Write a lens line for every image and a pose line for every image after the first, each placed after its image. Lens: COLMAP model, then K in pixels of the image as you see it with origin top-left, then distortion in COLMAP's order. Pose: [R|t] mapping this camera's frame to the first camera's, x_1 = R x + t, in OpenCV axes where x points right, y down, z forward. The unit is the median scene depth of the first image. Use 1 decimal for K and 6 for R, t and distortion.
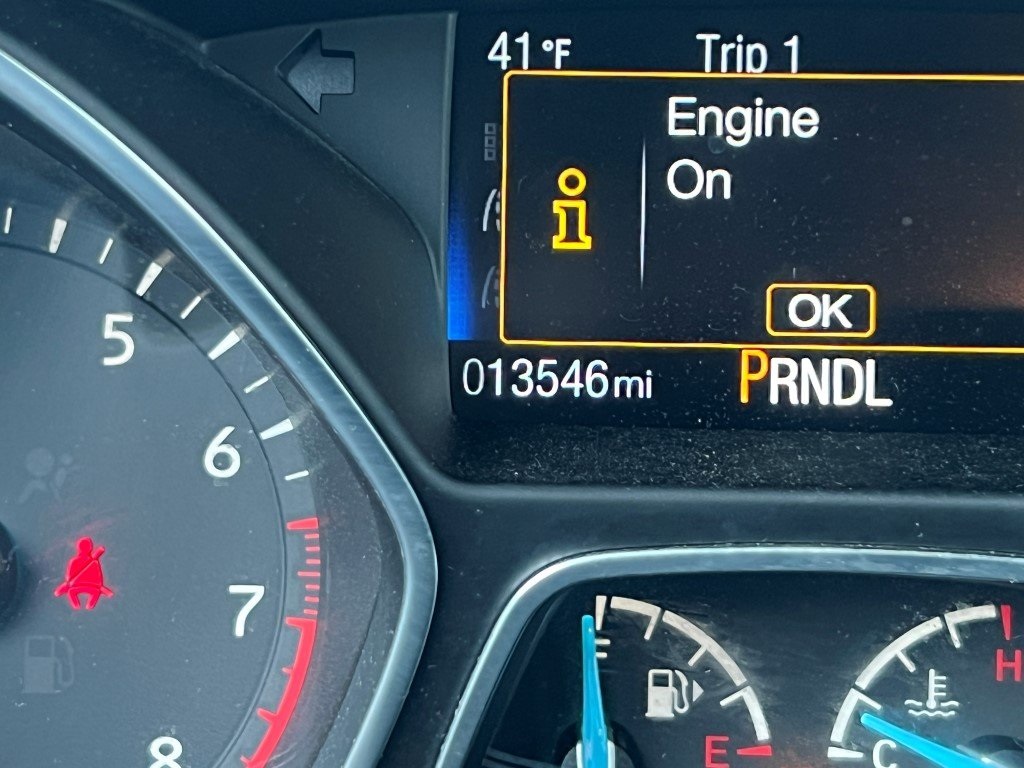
lens RADIAL K [[2303.7, 0, 514.1], [0, 2303.7, 383.0], [0, 0, 1]] dist [0.206276, 0.000000]
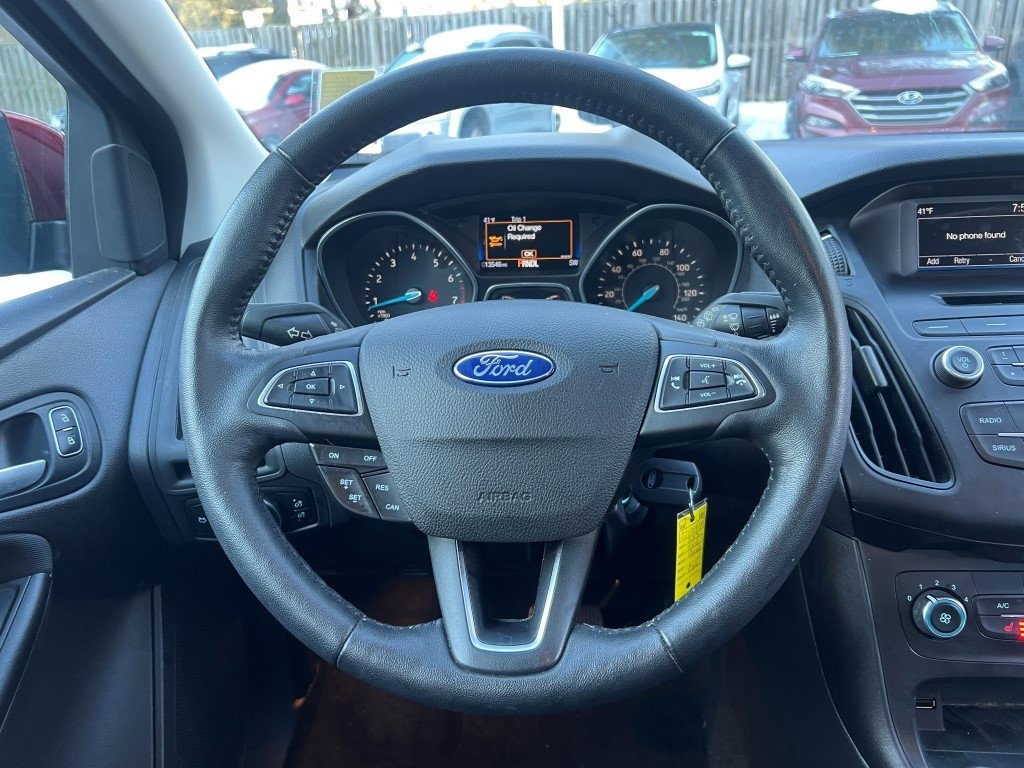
lens RADIAL K [[777.1, 0, 508.6], [0, 777.1, 389.7], [0, 0, 1]] dist [0.040884, -0.035012]
pose [[0.997430, -0.026480, -0.066581, 0.221361], [0.032213, 0.995726, 0.086558, 0.185346], [0.064004, -0.088480, 0.994020, -1.534822]]
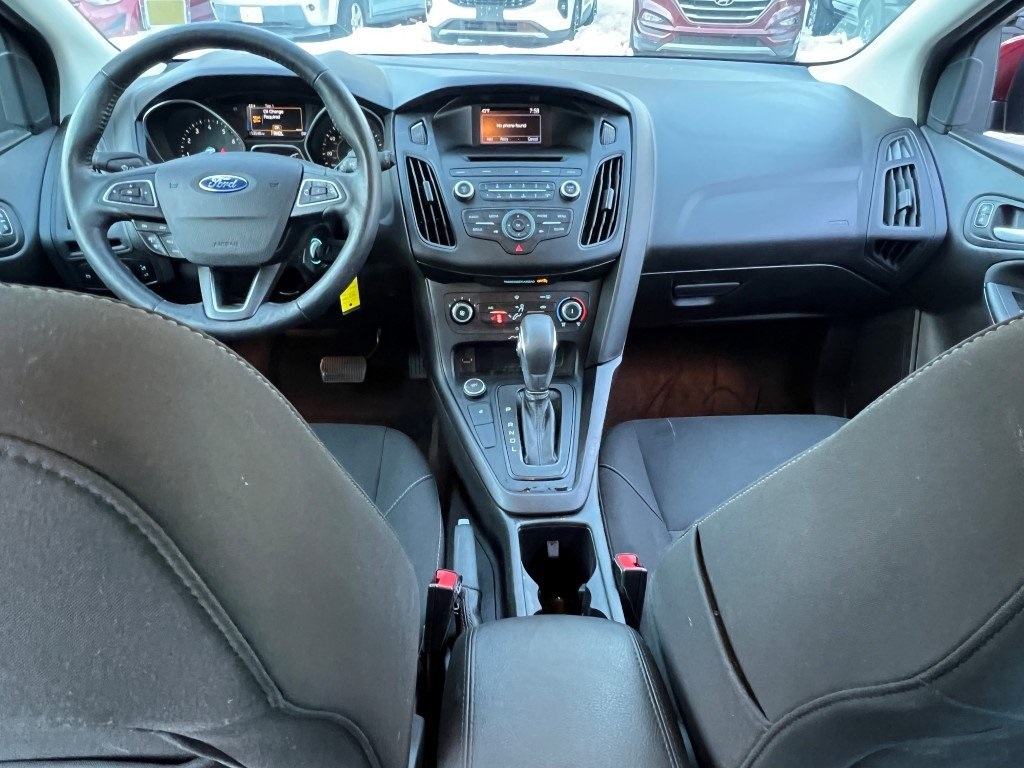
lens RADIAL K [[662.7, 0, 496.6], [0, 662.7, 381.0], [0, 0, 1]] dist [-0.010576, 0.008873]
pose [[0.996681, -0.035395, 0.073307, 1.027178], [0.013587, 0.960226, 0.278894, 0.311843], [-0.080263, -0.276972, 0.957520, -3.003616]]
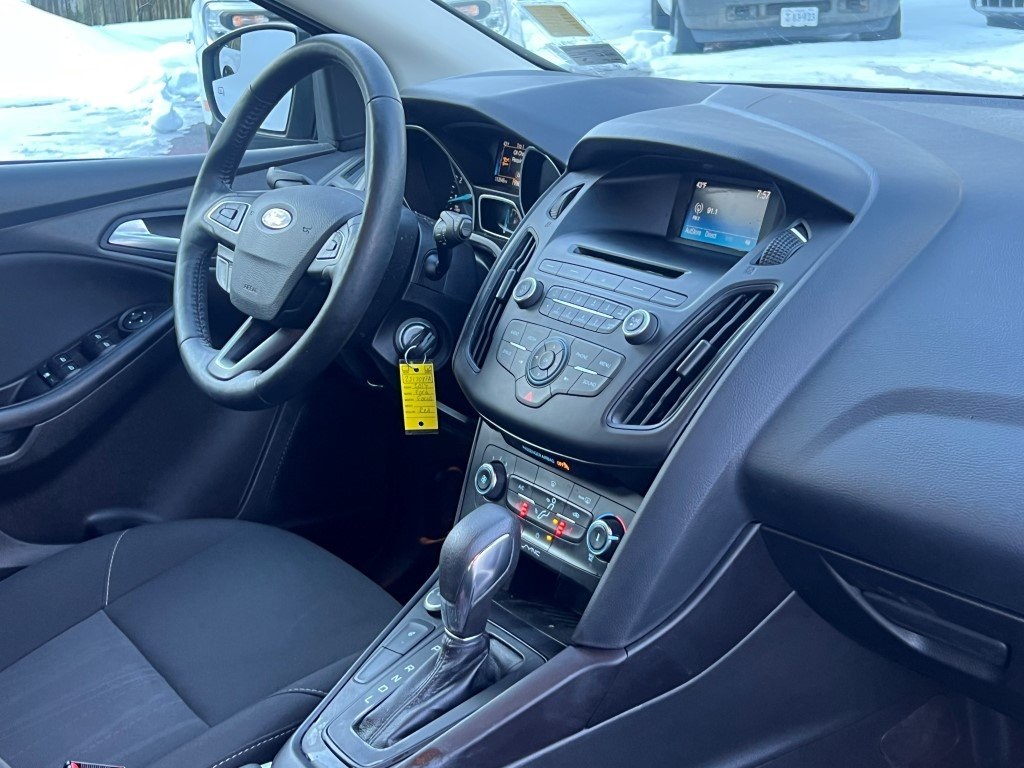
lens RADIAL K [[1318.7, 0, 512.7], [0, 1318.7, 383.5], [0, 0, 1]] dist [0.095563, 0.000000]
pose [[0.596206, 0.224119, -0.770914, 4.244347], [-0.184924, 0.972761, 0.139784, 0.042004], [0.781244, 0.059221, 0.621411, -2.155365]]
